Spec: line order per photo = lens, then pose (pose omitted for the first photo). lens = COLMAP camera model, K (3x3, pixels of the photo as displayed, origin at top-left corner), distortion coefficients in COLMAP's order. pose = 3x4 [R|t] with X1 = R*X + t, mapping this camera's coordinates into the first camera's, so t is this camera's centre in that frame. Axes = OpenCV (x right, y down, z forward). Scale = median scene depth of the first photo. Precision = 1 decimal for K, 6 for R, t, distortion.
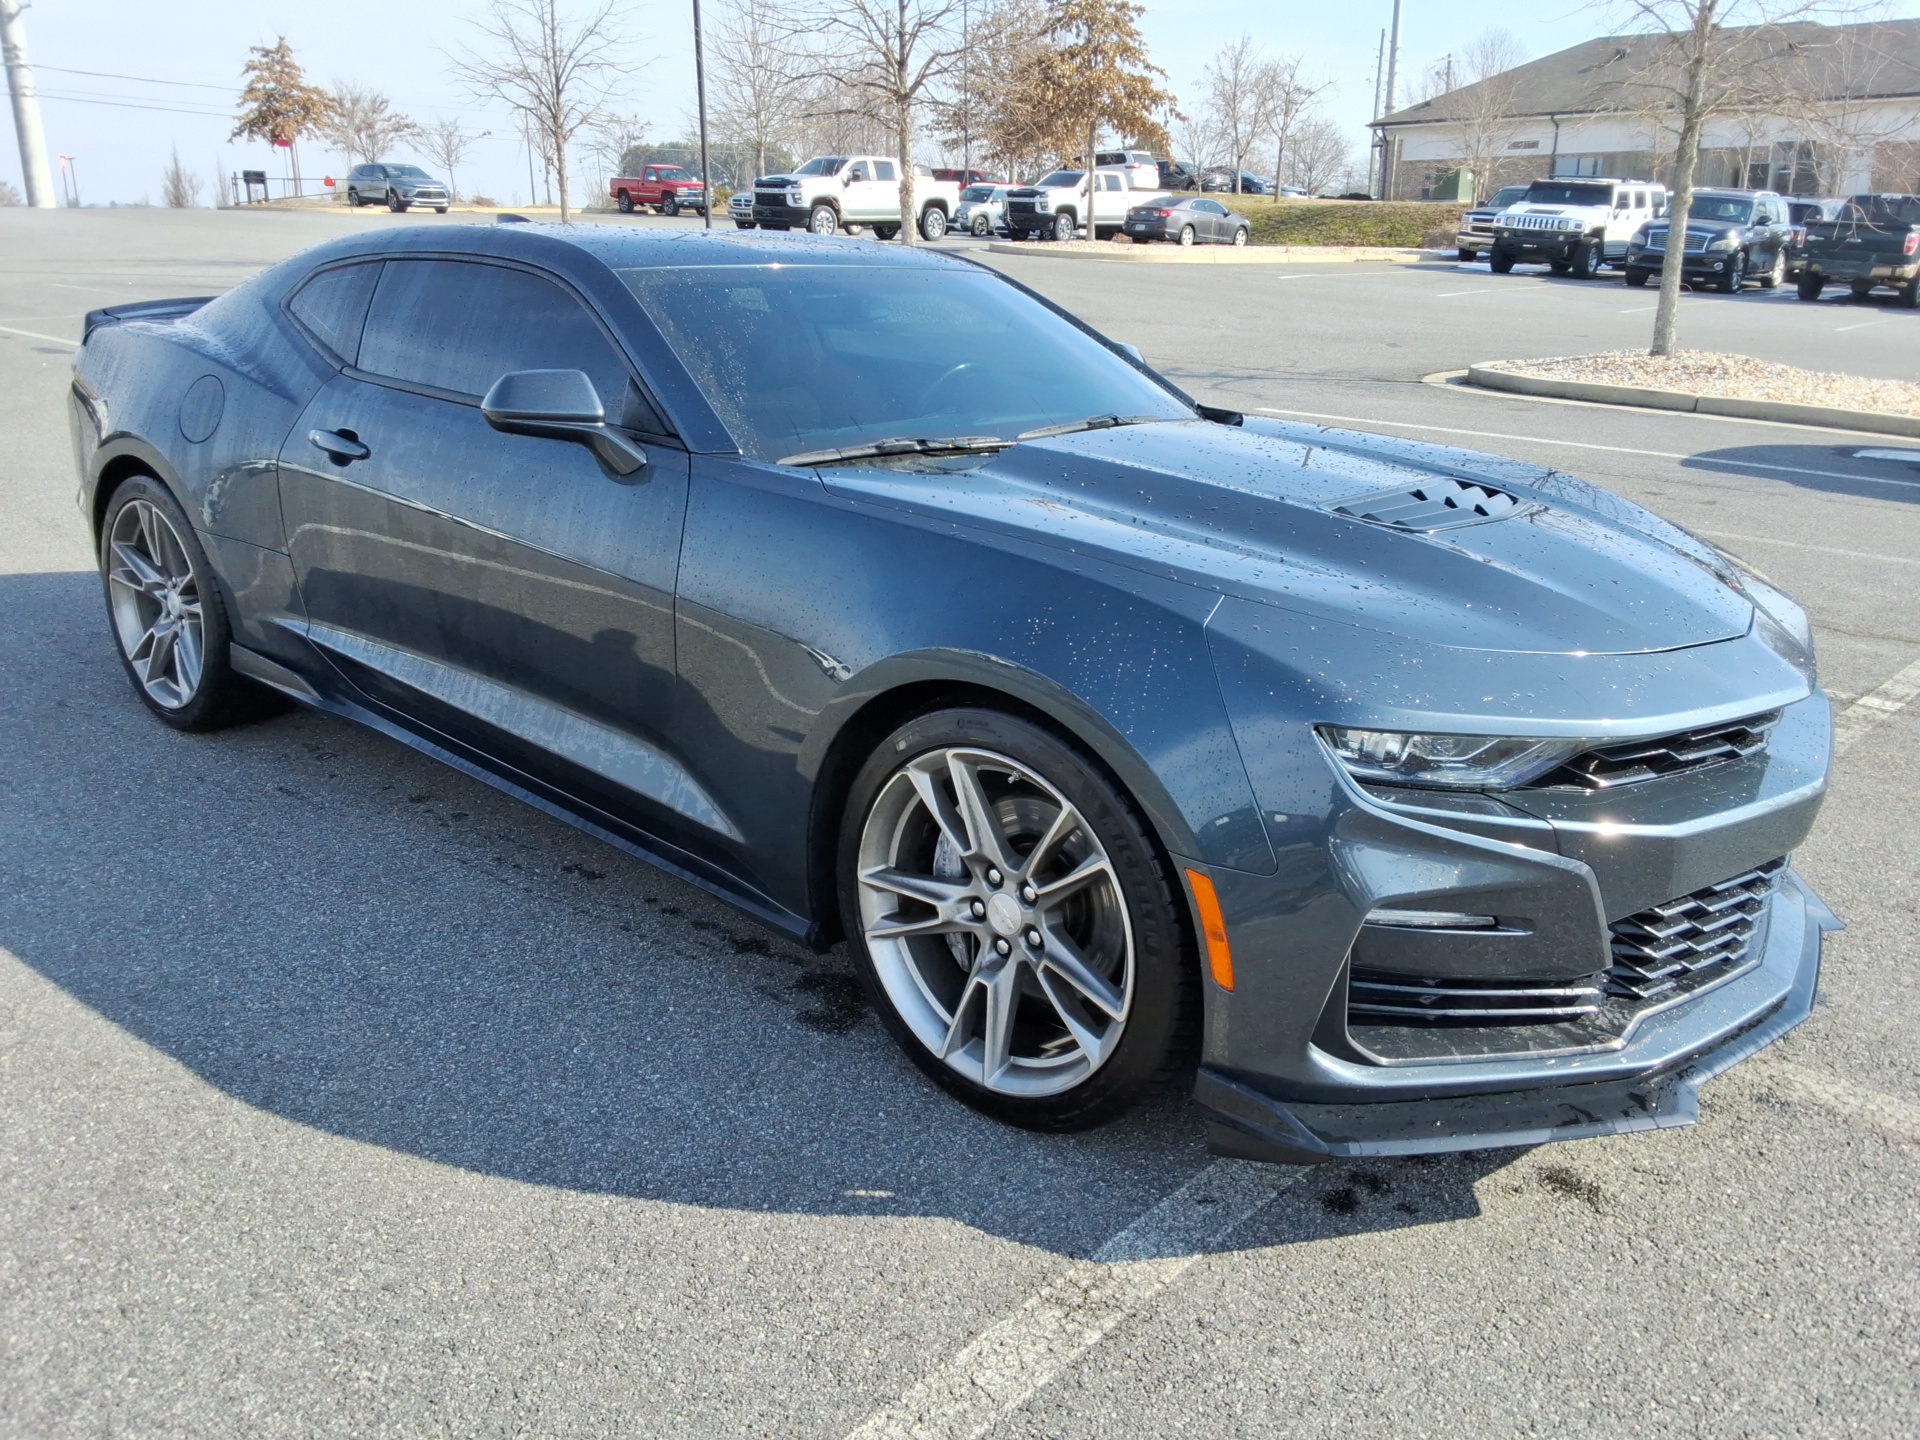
lens RADIAL K [[1553.1, 0, 973.1], [0, 1553.1, 725.9], [0, 0, 1]] dist [0.098779, -0.145135]
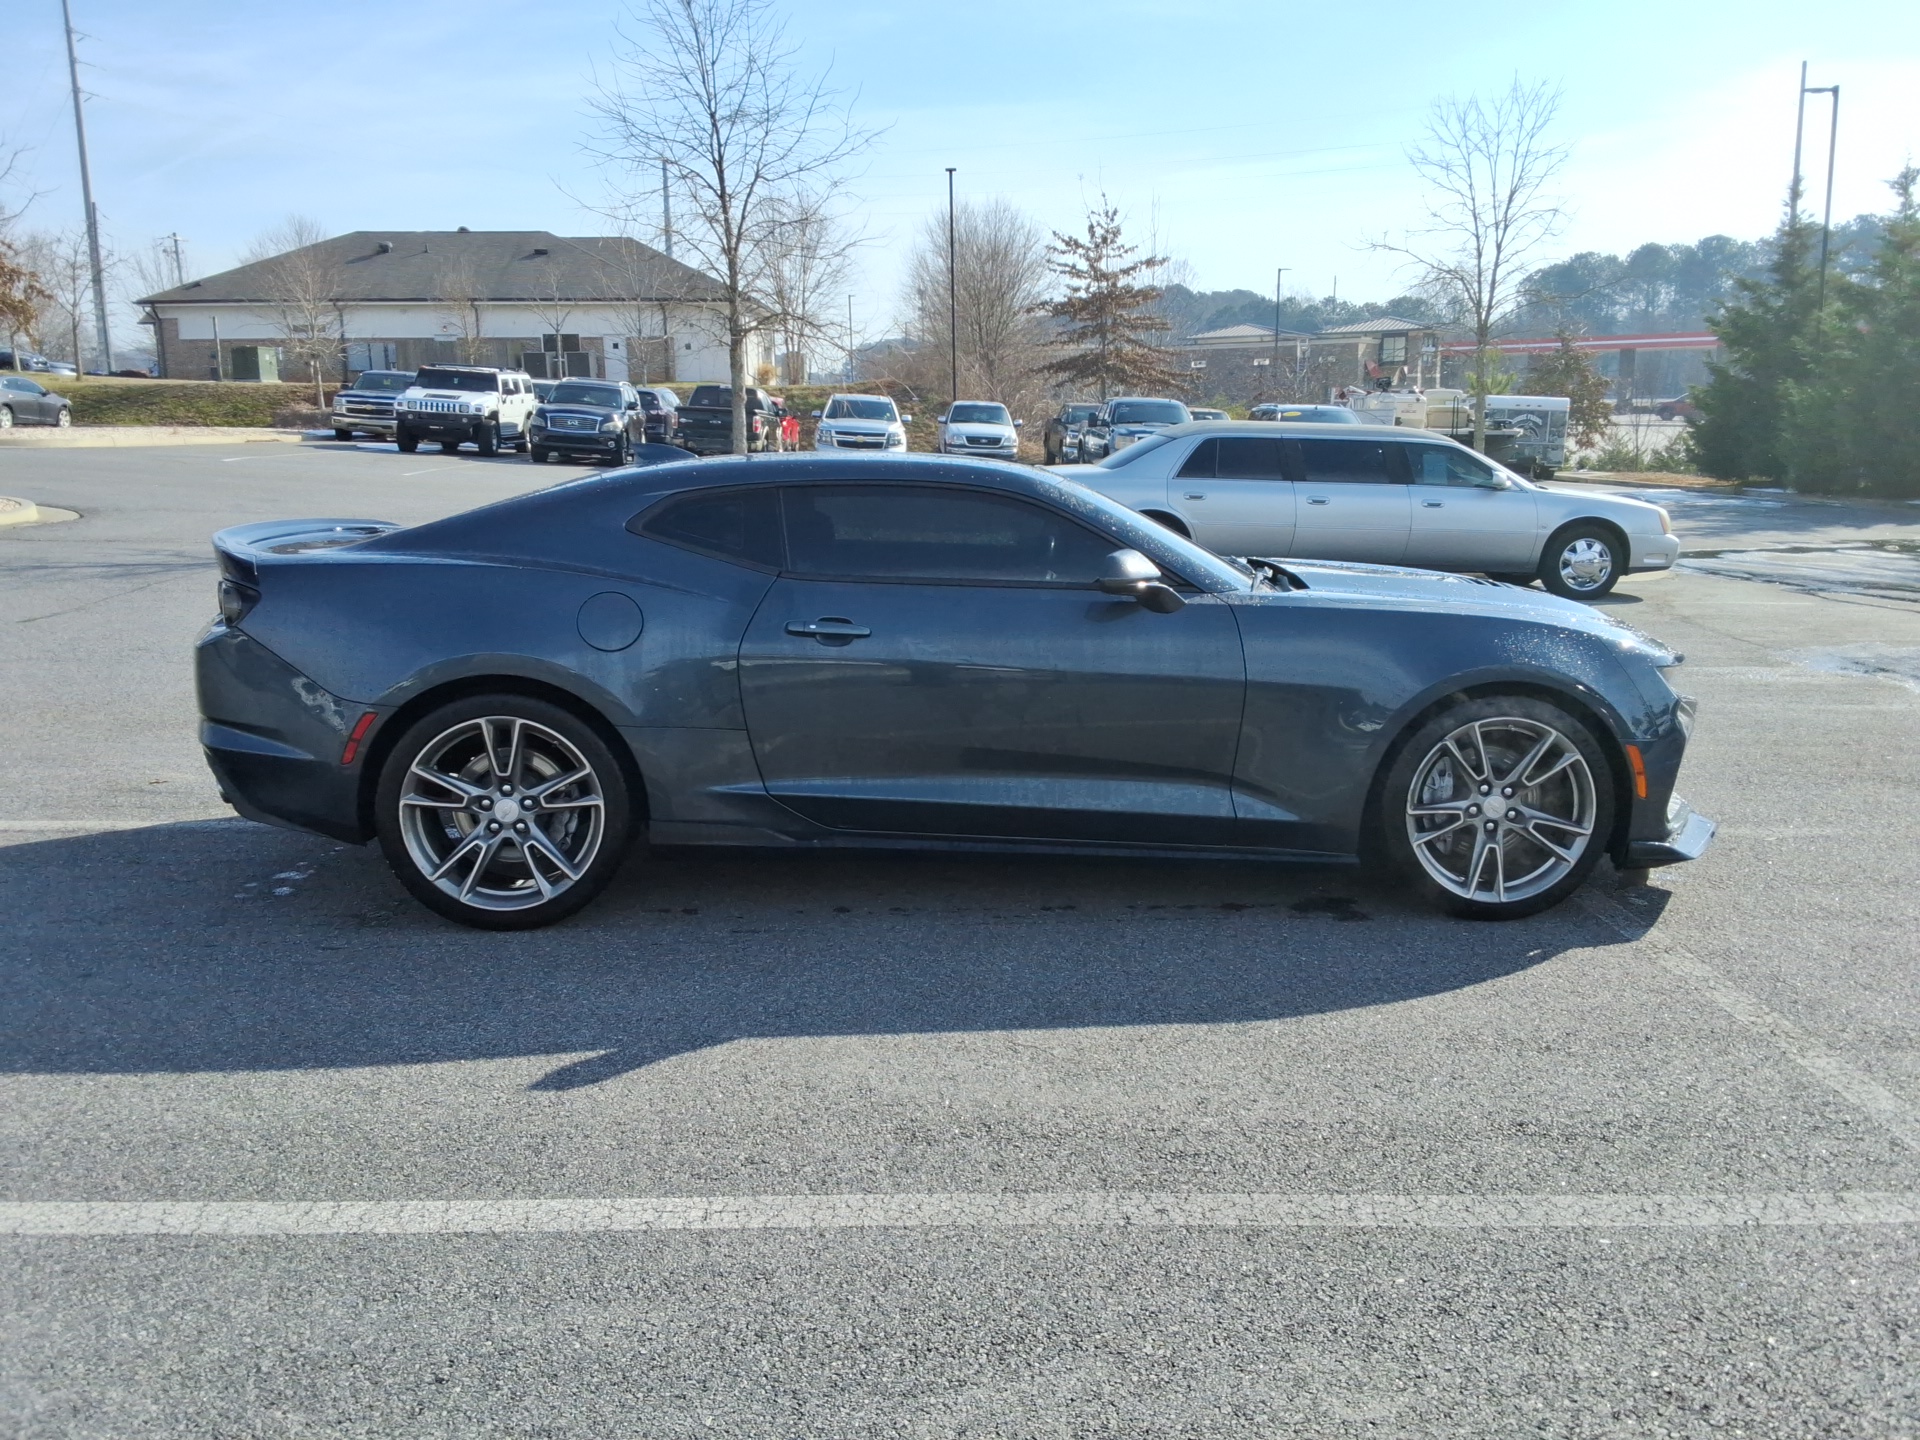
lens RADIAL K [[1596.6, 0, 960.0], [0, 1596.6, 720.0], [0, 0, 1]] dist [0.099761, -0.169732]
pose [[0.710618, -0.140623, 0.689382, -0.132698], [0.216040, 0.976100, -0.023587, -0.005679], [-0.669589, 0.165695, 0.724014, 0.000351]]
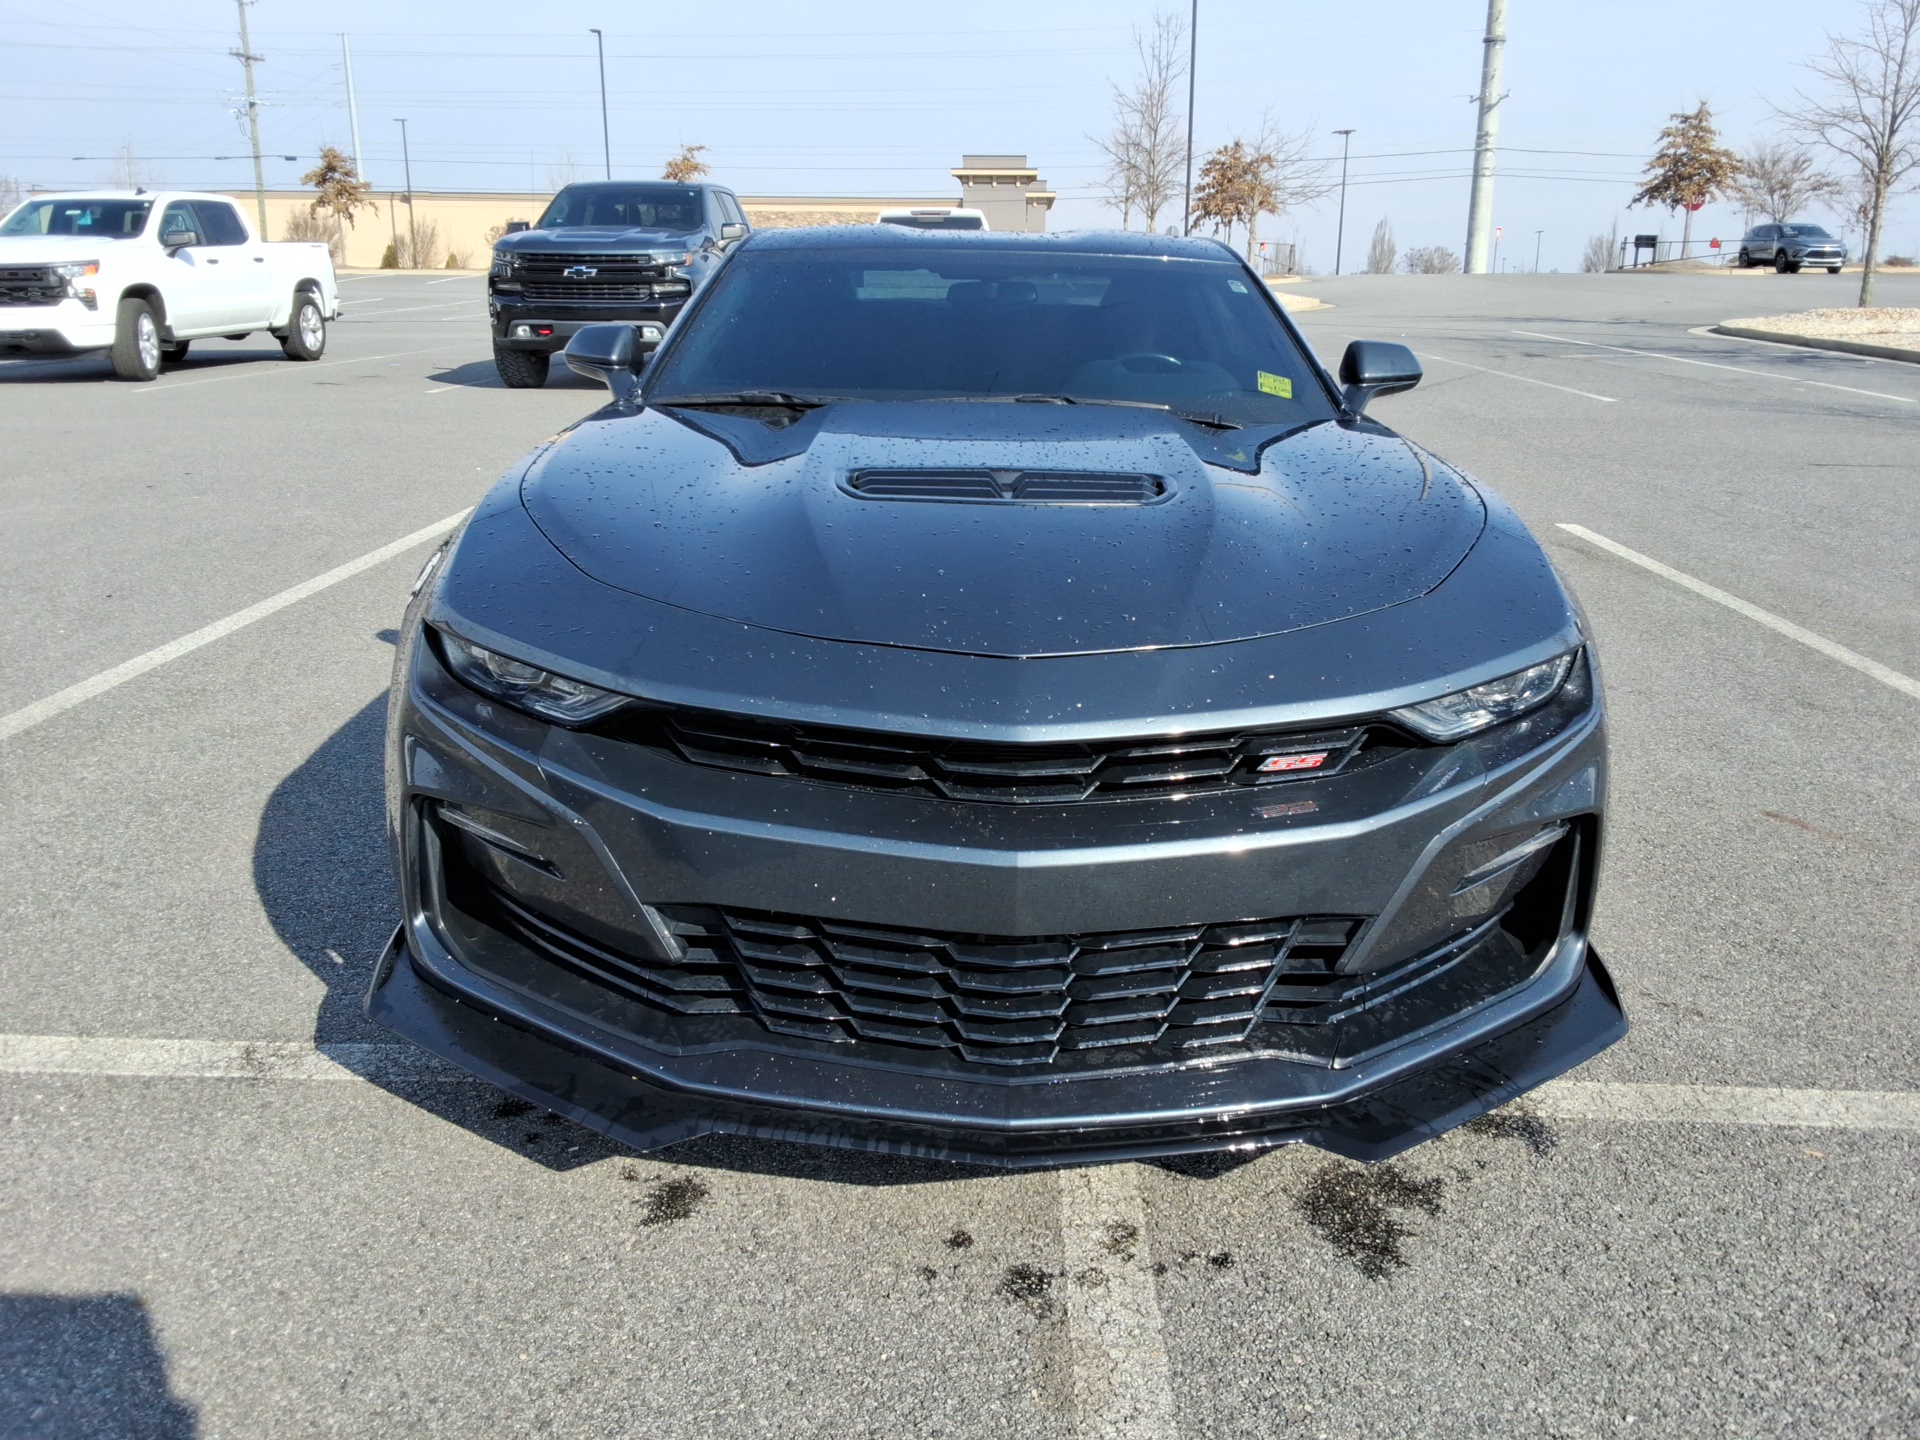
lens RADIAL K [[1553.1, 0, 973.1], [0, 1553.1, 725.9], [0, 0, 1]] dist [0.098779, -0.145135]
pose [[0.650951, 0.198984, -0.732577, 0.079195], [-0.229590, 0.971445, 0.059857, -0.004386], [0.723569, 0.129229, 0.678047, 0.035841]]
